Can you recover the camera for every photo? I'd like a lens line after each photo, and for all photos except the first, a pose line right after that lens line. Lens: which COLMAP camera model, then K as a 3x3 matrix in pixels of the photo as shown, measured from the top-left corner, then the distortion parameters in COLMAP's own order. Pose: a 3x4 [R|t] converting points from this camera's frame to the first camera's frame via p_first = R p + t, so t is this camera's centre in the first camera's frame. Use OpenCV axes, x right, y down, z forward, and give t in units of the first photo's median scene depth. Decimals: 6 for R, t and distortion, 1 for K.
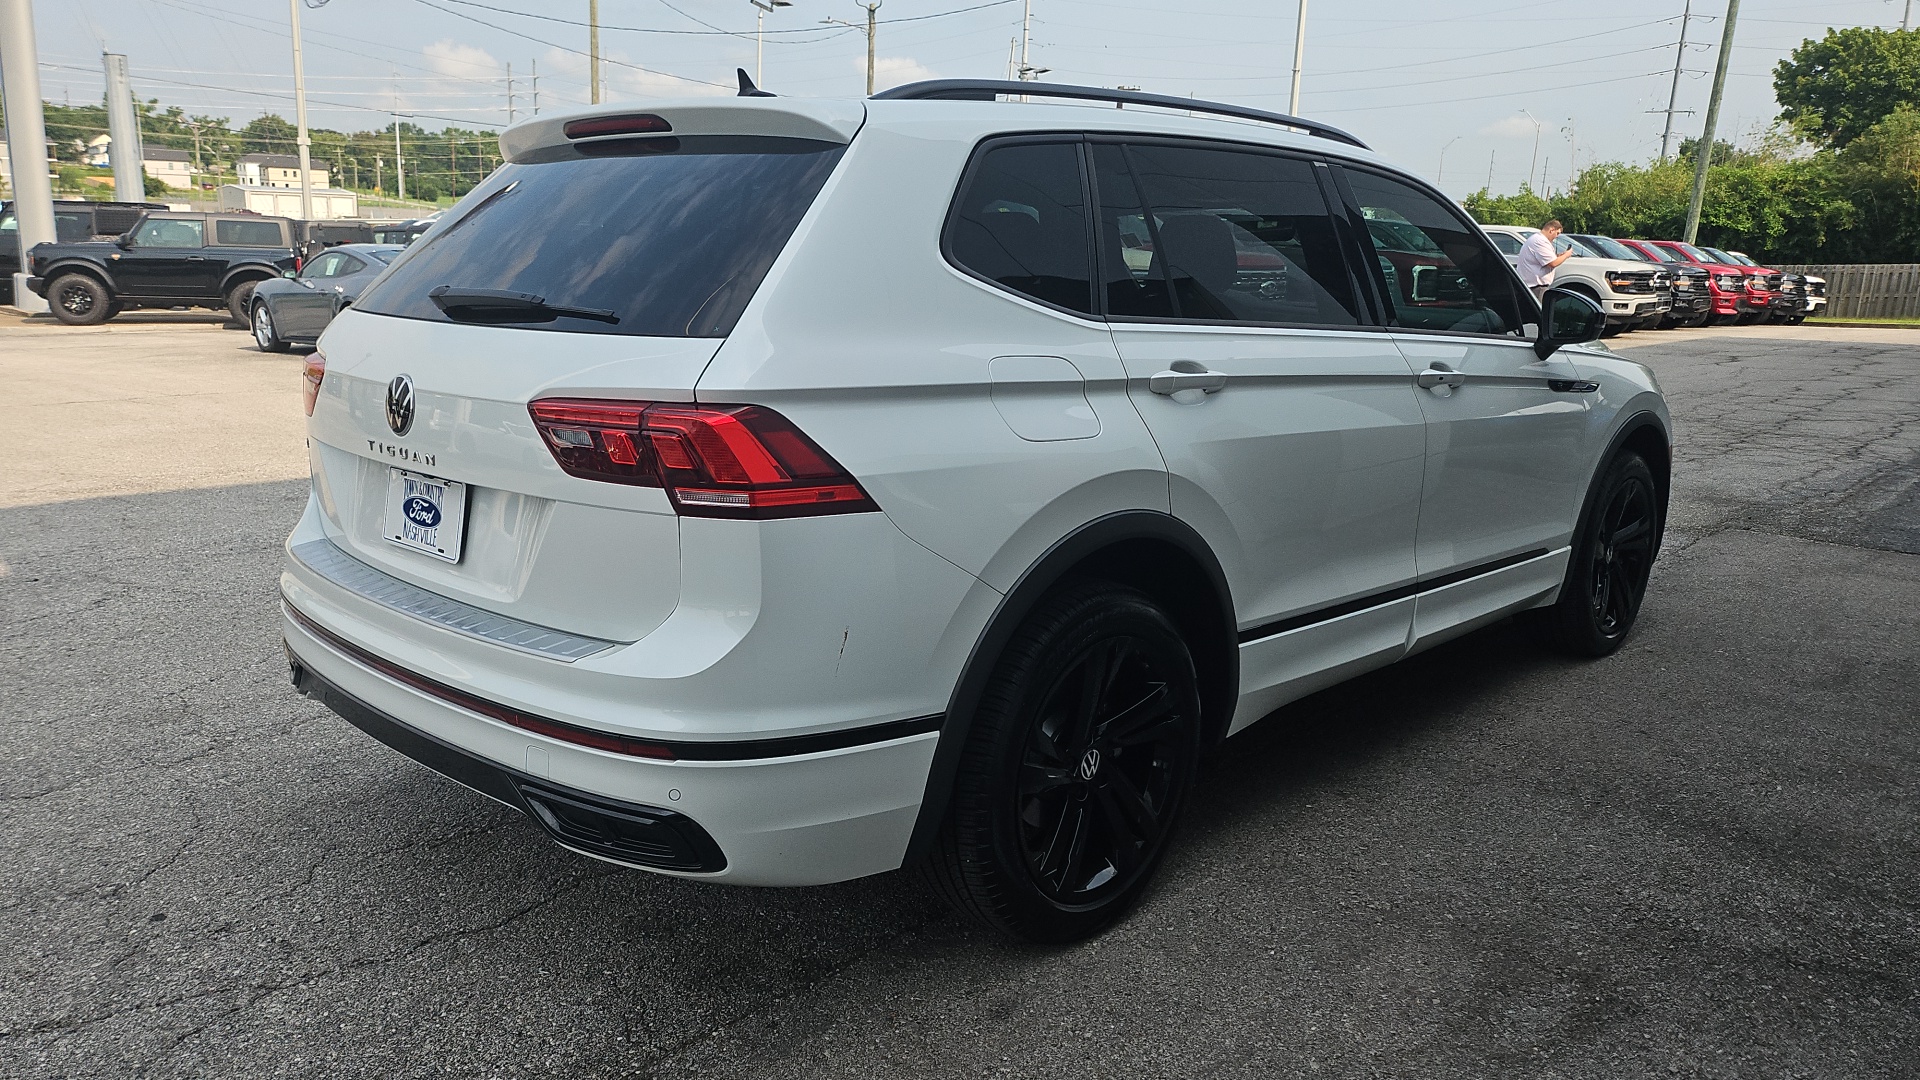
lens RADIAL K [[1366.6, 0, 932.8], [0, 1366.6, 532.9], [0, 0, 1]] dist [0.050481, -0.057978]
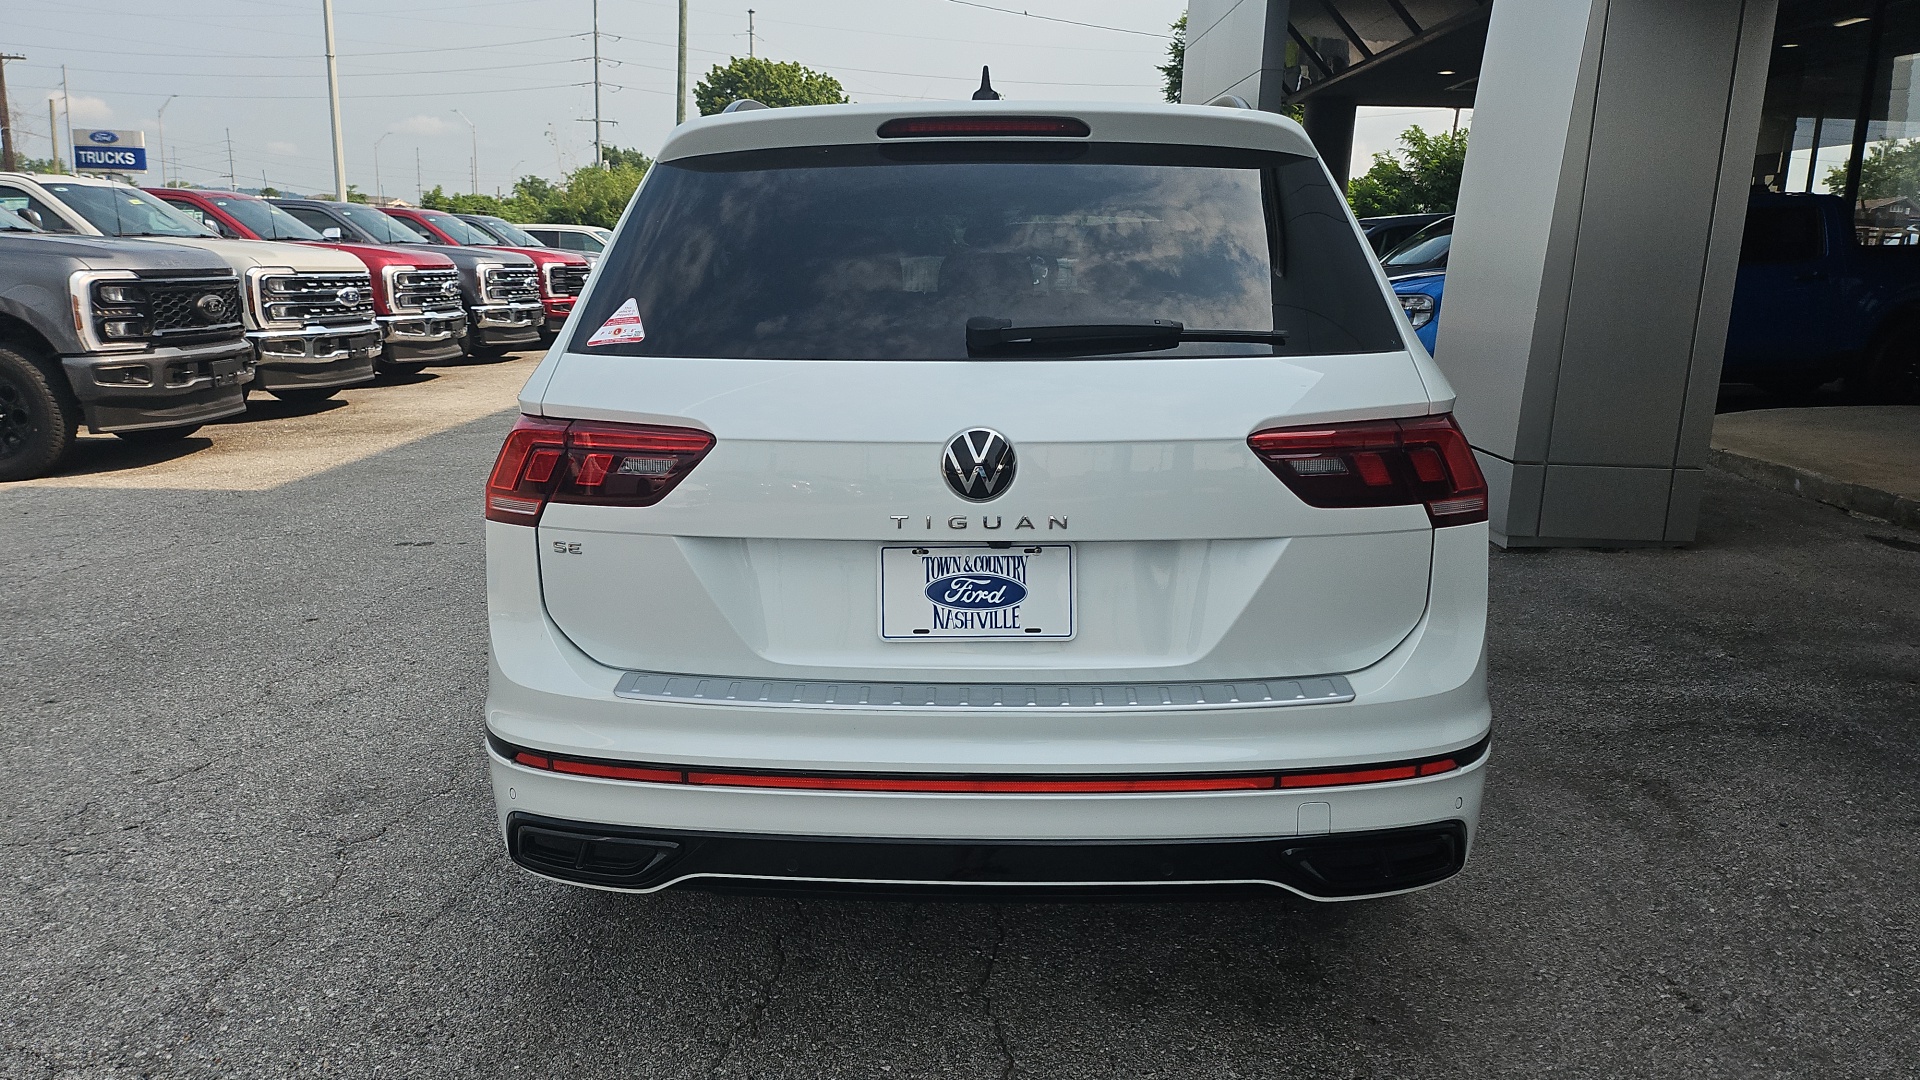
lens RADIAL K [[1366.6, 0, 965.0], [0, 1366.6, 526.8], [0, 0, 1]] dist [0.050481, -0.057978]
pose [[0.732661, -0.147411, 0.664439, -0.821529], [0.149090, 0.987313, 0.054645, -0.089147], [-0.664064, 0.059024, 0.745342, 0.354847]]
